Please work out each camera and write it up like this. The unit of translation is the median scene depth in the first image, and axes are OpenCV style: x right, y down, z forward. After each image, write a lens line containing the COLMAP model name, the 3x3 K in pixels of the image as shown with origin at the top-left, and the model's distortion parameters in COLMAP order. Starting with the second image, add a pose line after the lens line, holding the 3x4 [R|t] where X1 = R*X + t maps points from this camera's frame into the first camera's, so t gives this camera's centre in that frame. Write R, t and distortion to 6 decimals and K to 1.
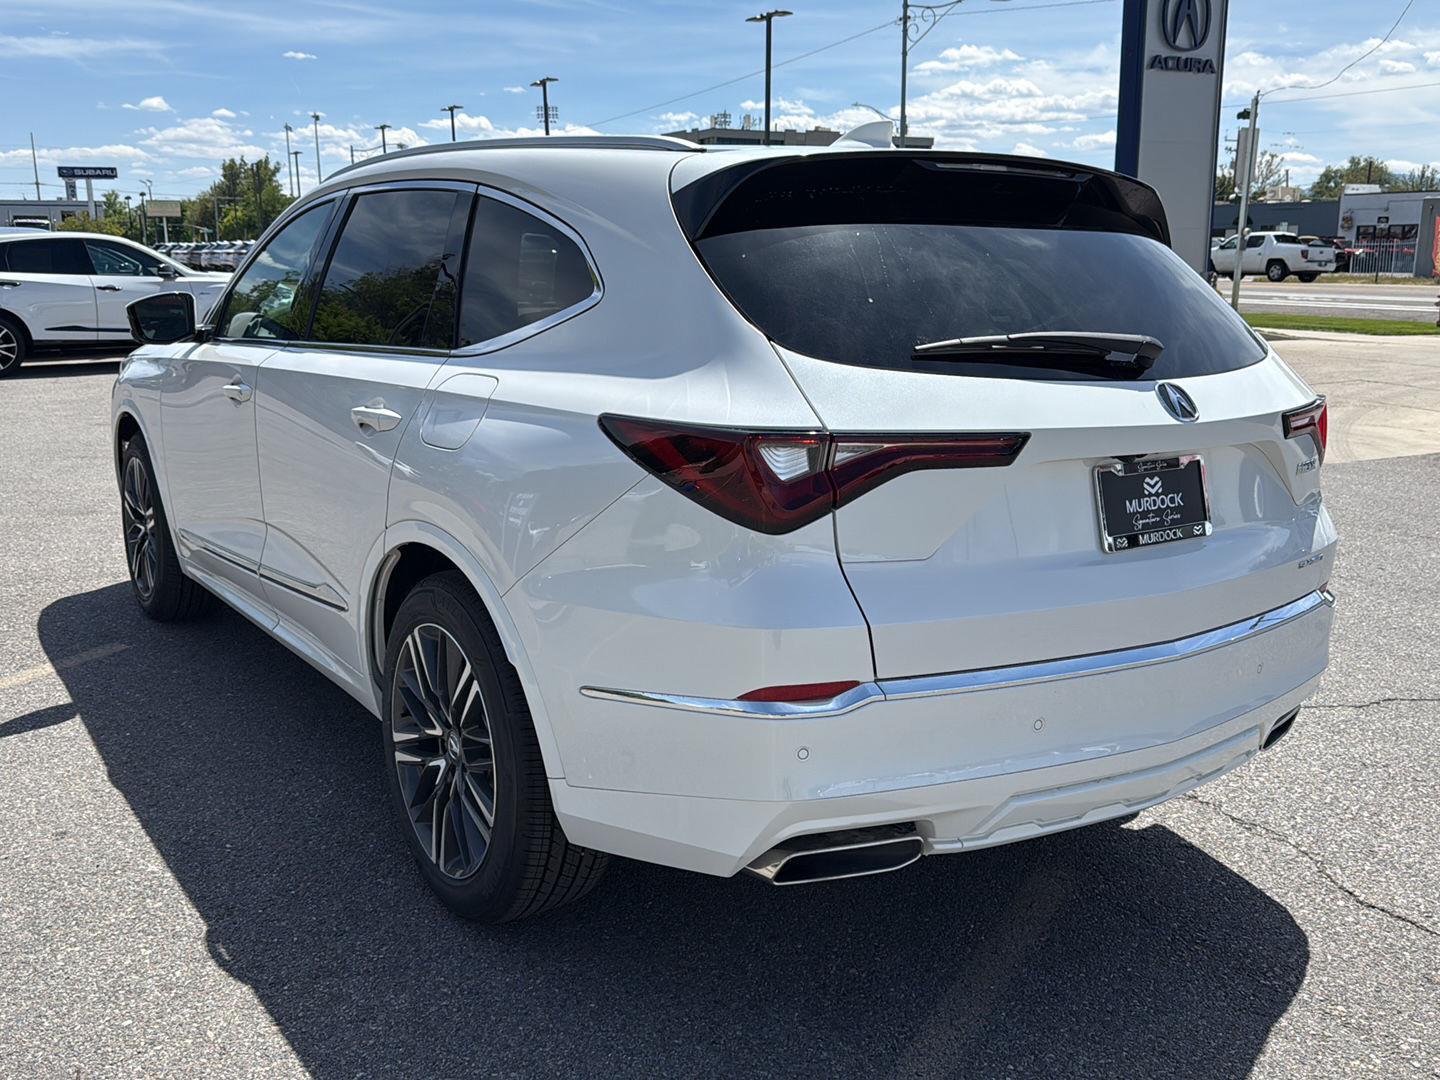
lens RADIAL K [[1319.3, 0, 724.7], [0, 1319.3, 540.8], [0, 0, 1]] dist [0.022300, 0.000000]
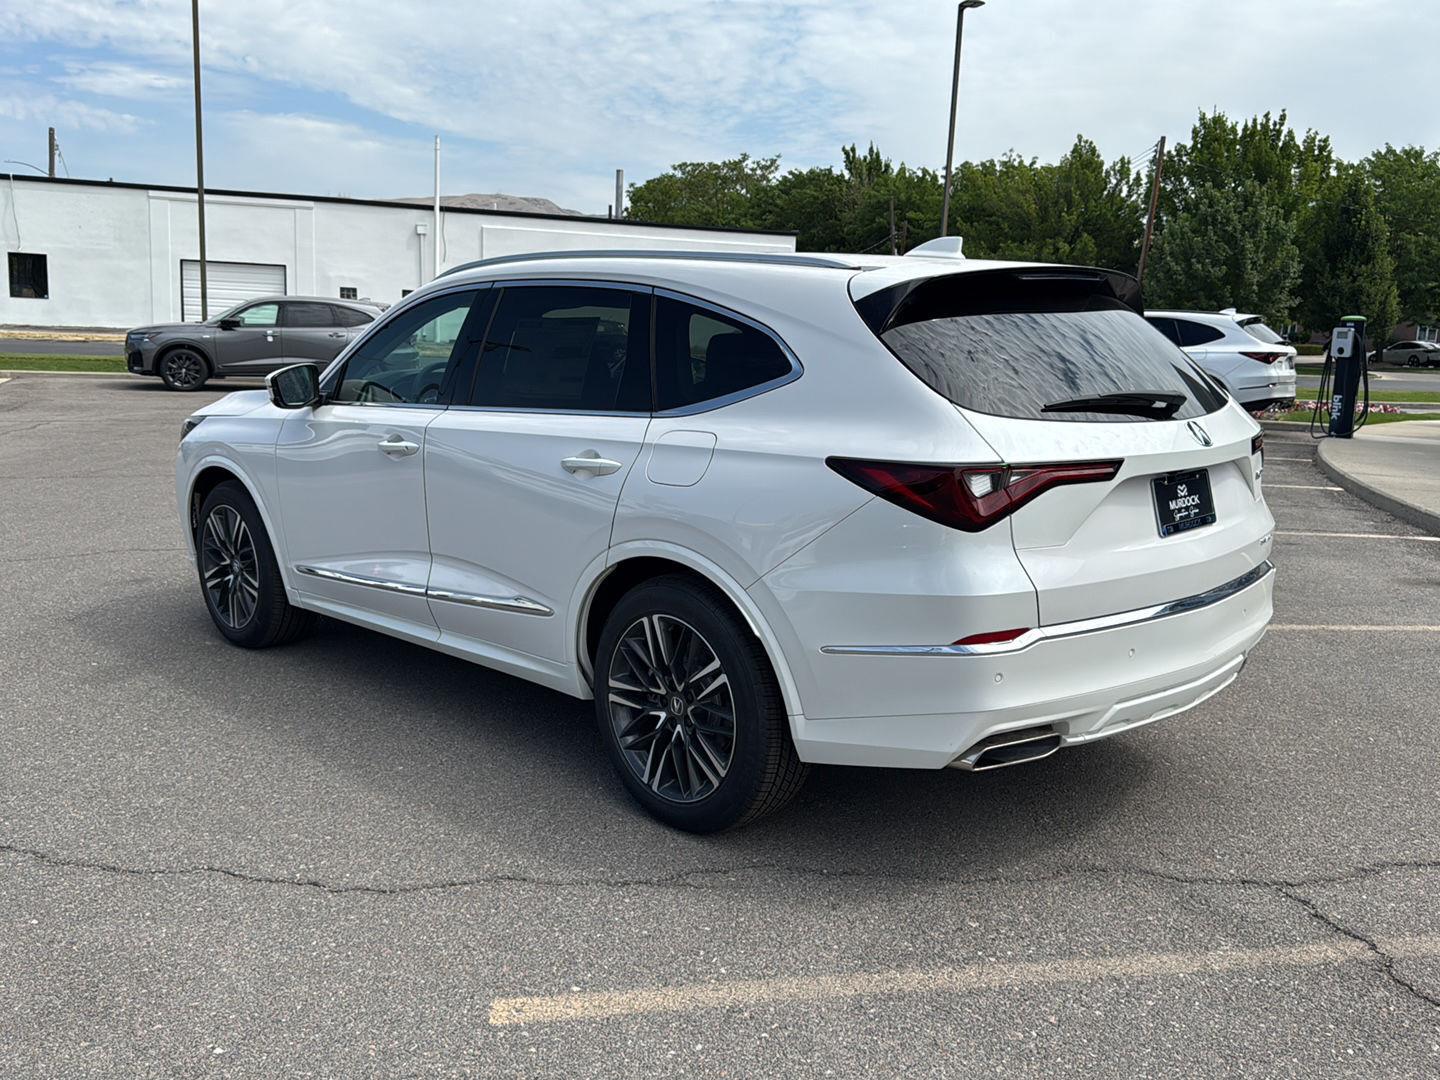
lens RADIAL K [[1319.3, 0, 722.1], [0, 1319.3, 551.3], [0, 0, 1]] dist [0.022300, 0.000000]
pose [[0.987098, -0.048670, 0.152540, -0.419694], [0.050517, 0.998689, -0.008252, 0.012520], [-0.151938, 0.015852, 0.988263, -0.393086]]
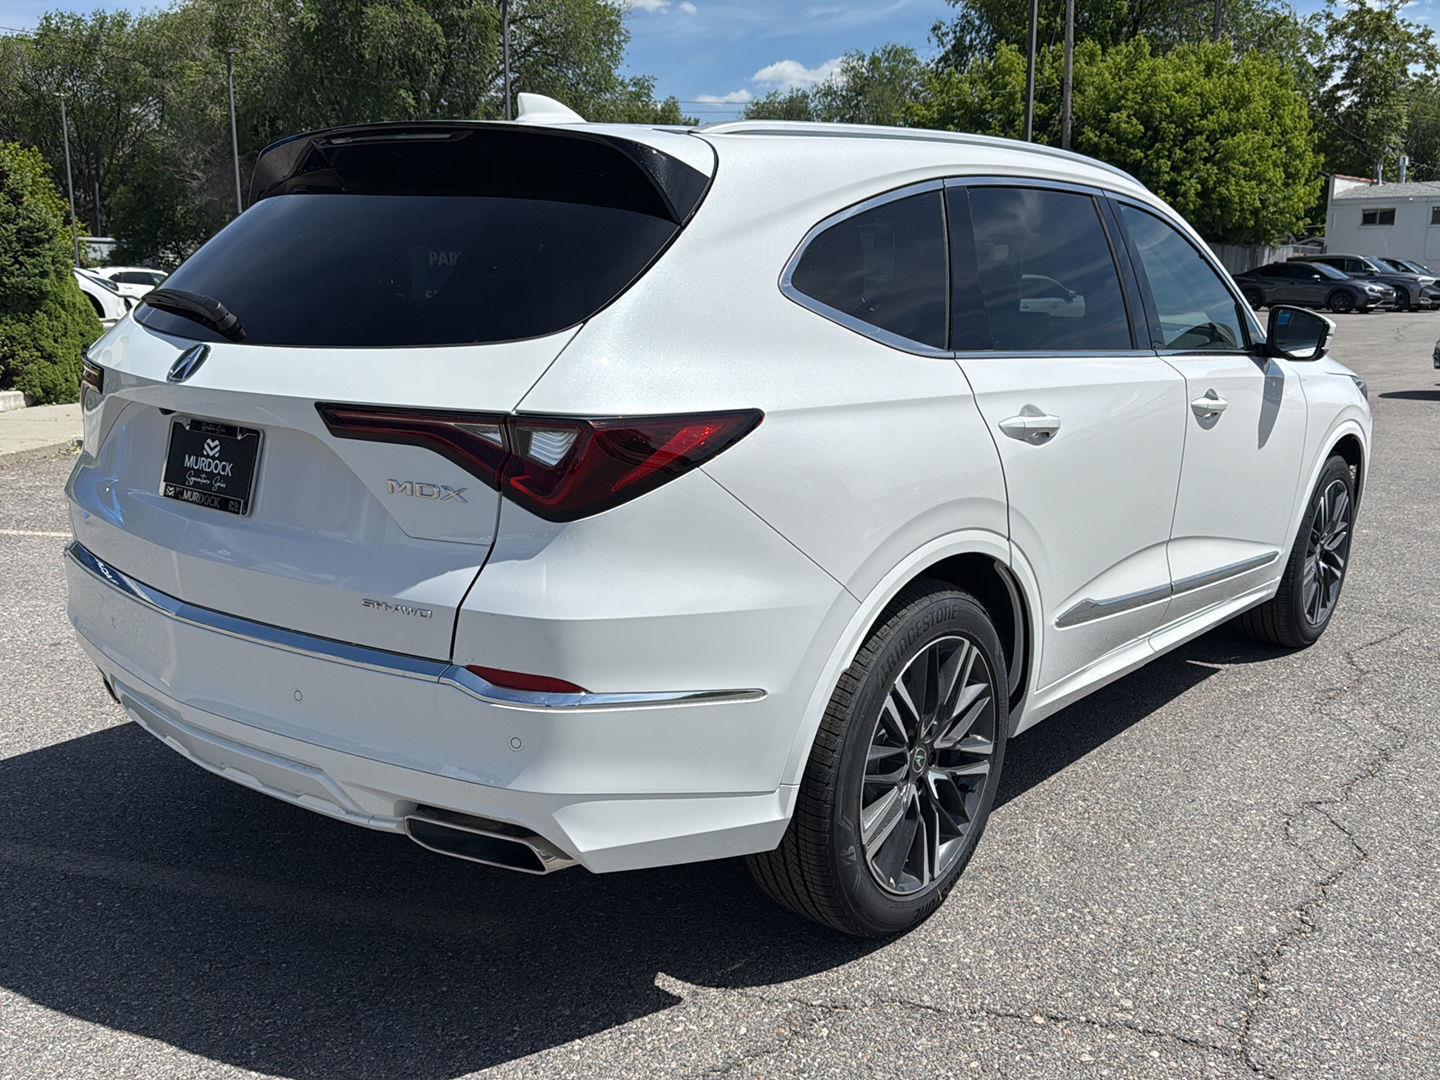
lens RADIAL K [[1319.3, 0, 718.3], [0, 1319.3, 525.4], [0, 0, 1]] dist [0.022300, 0.000000]
pose [[0.290762, 0.184901, -0.938759, 1.389726], [-0.216669, 0.968386, 0.123627, -0.192343], [0.931940, 0.167454, 0.321632, 1.049643]]
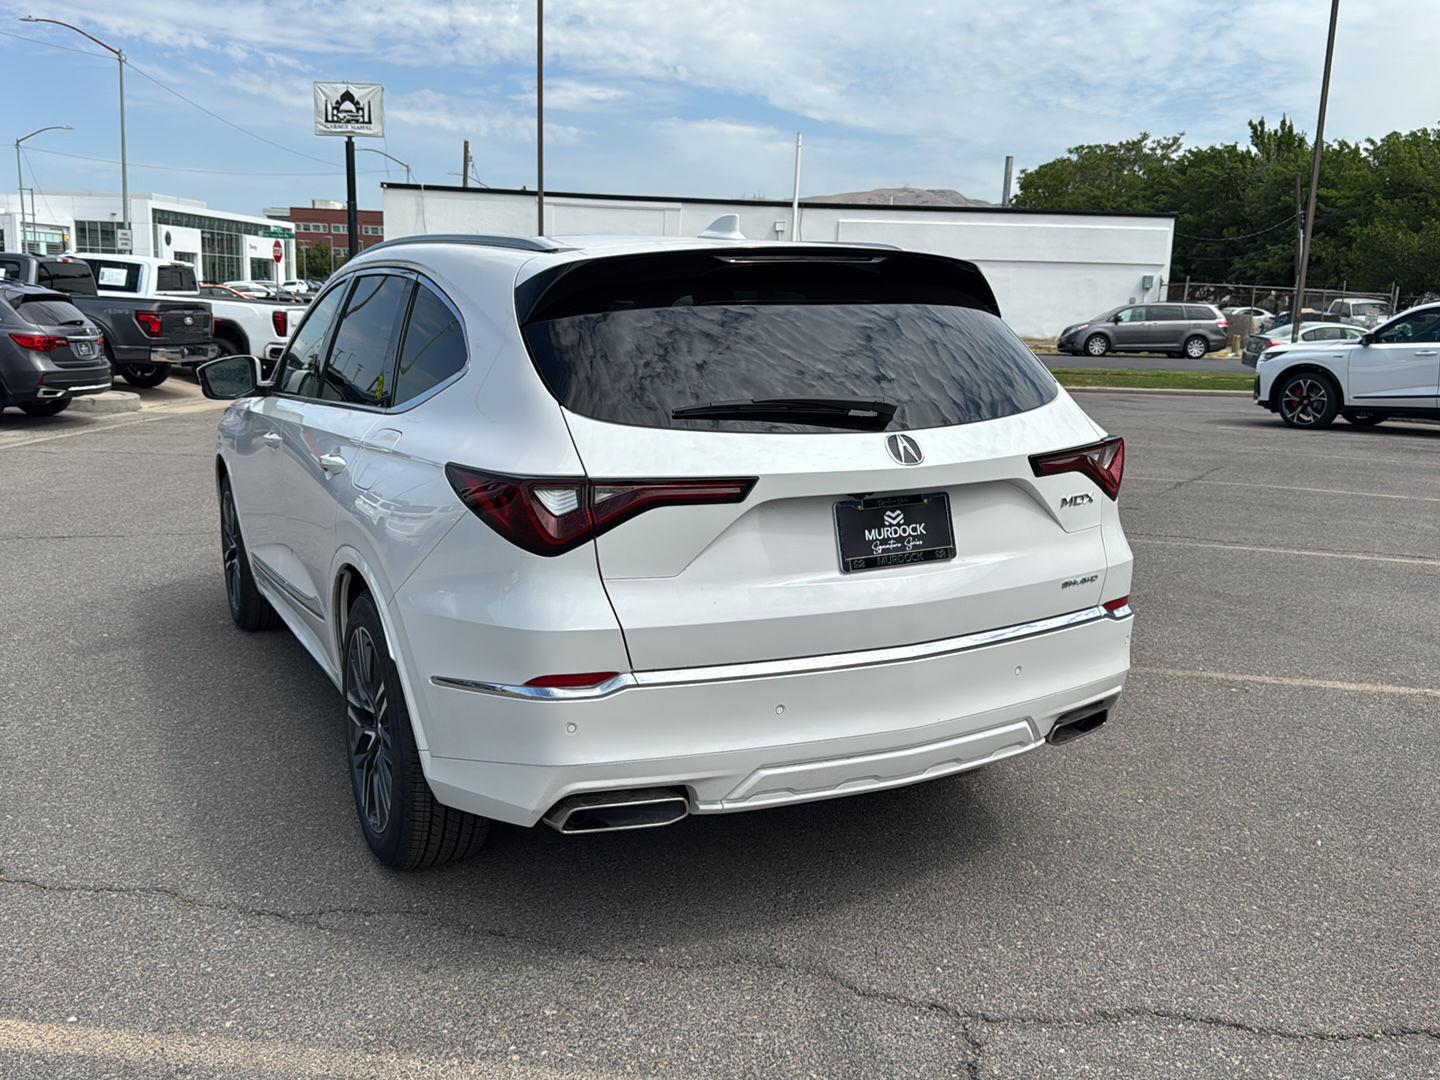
lens RADIAL K [[1319.3, 0, 712.5], [0, 1319.3, 552.6], [0, 0, 1]] dist [0.022300, 0.000000]
pose [[0.989121, 0.000652, -0.147101, 0.338861], [-0.002074, 0.999953, -0.009519, 0.002198], [0.147088, 0.009721, 0.989076, -0.224358]]
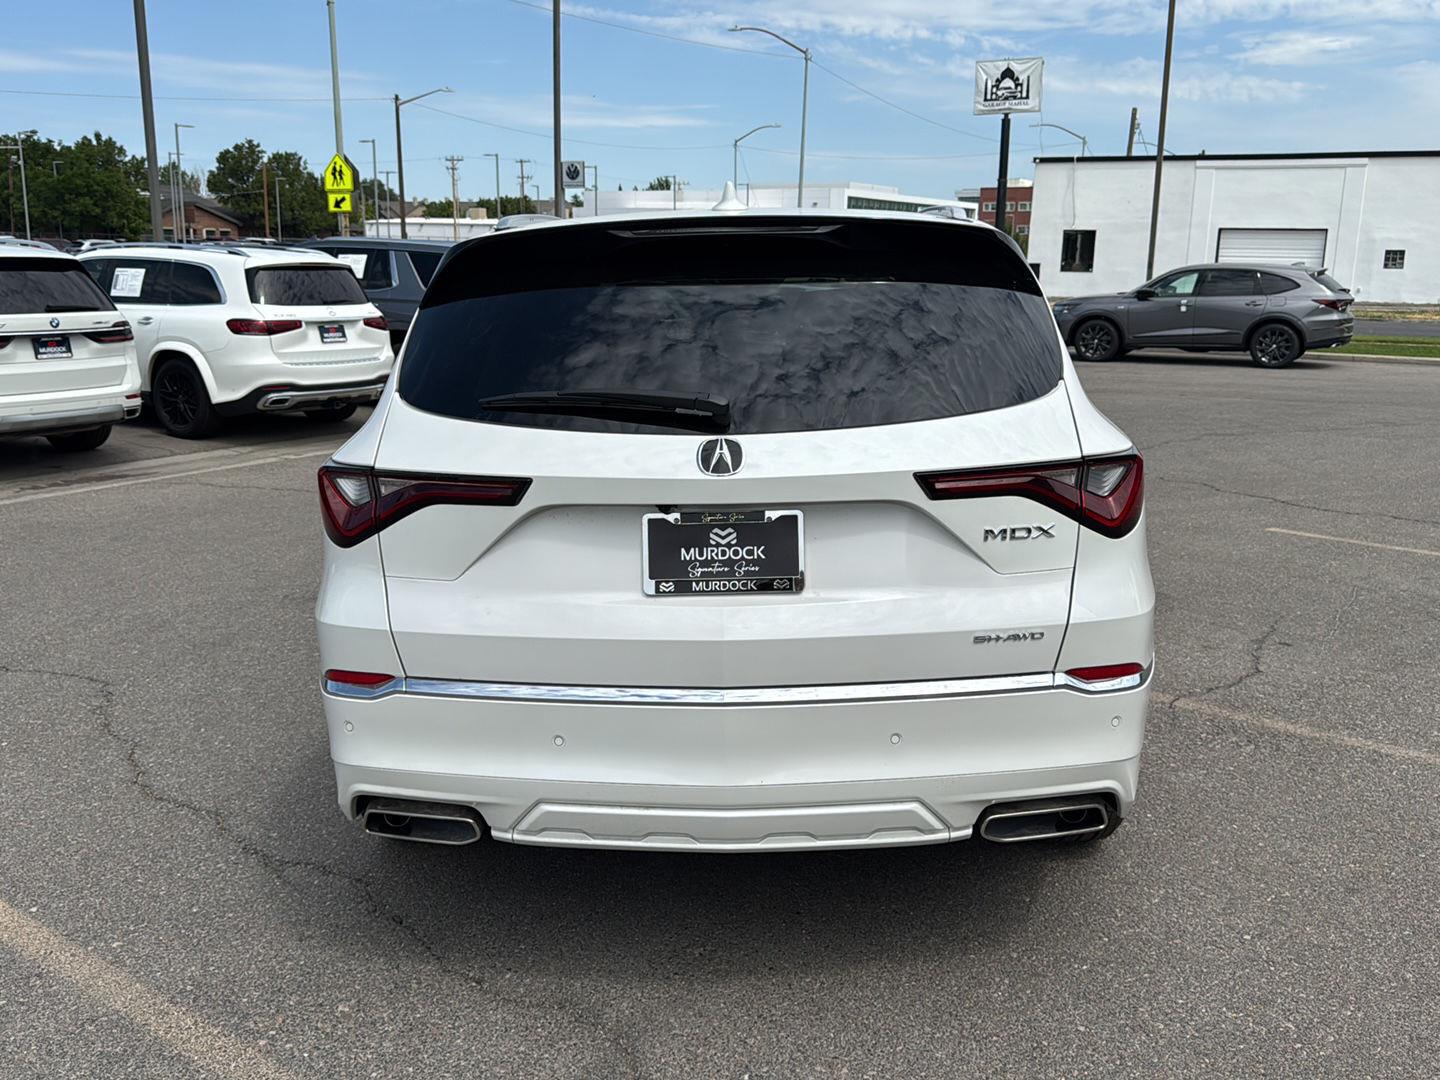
lens RADIAL K [[1319.3, 0, 705.4], [0, 1319.3, 546.1], [0, 0, 1]] dist [0.022300, 0.000000]
pose [[0.795084, 0.083648, -0.600703, 0.934474], [-0.085710, 0.996000, 0.025248, -0.059291], [0.600412, 0.031412, 0.799074, 0.172473]]
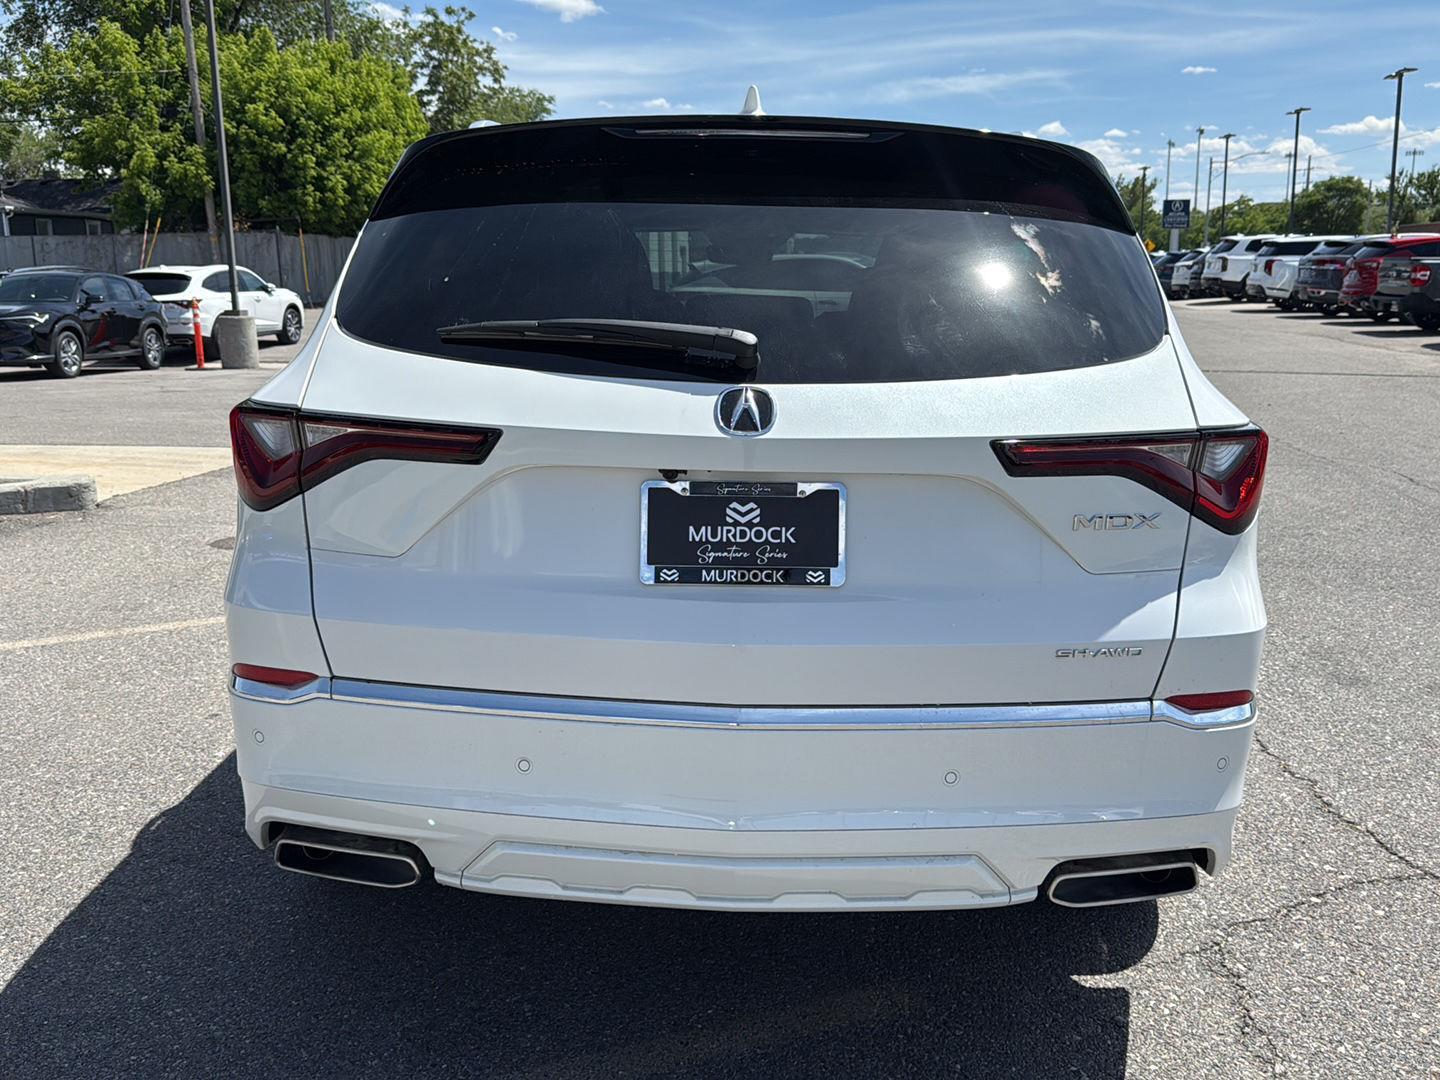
lens RADIAL K [[1319.3, 0, 715.6], [0, 1319.3, 538.2], [0, 0, 1]] dist [0.022300, 0.000000]
pose [[0.807351, 0.115170, -0.578723, 0.782676], [-0.122839, 0.992084, 0.026063, -0.045627], [0.577144, 0.050048, 0.815107, 0.334858]]
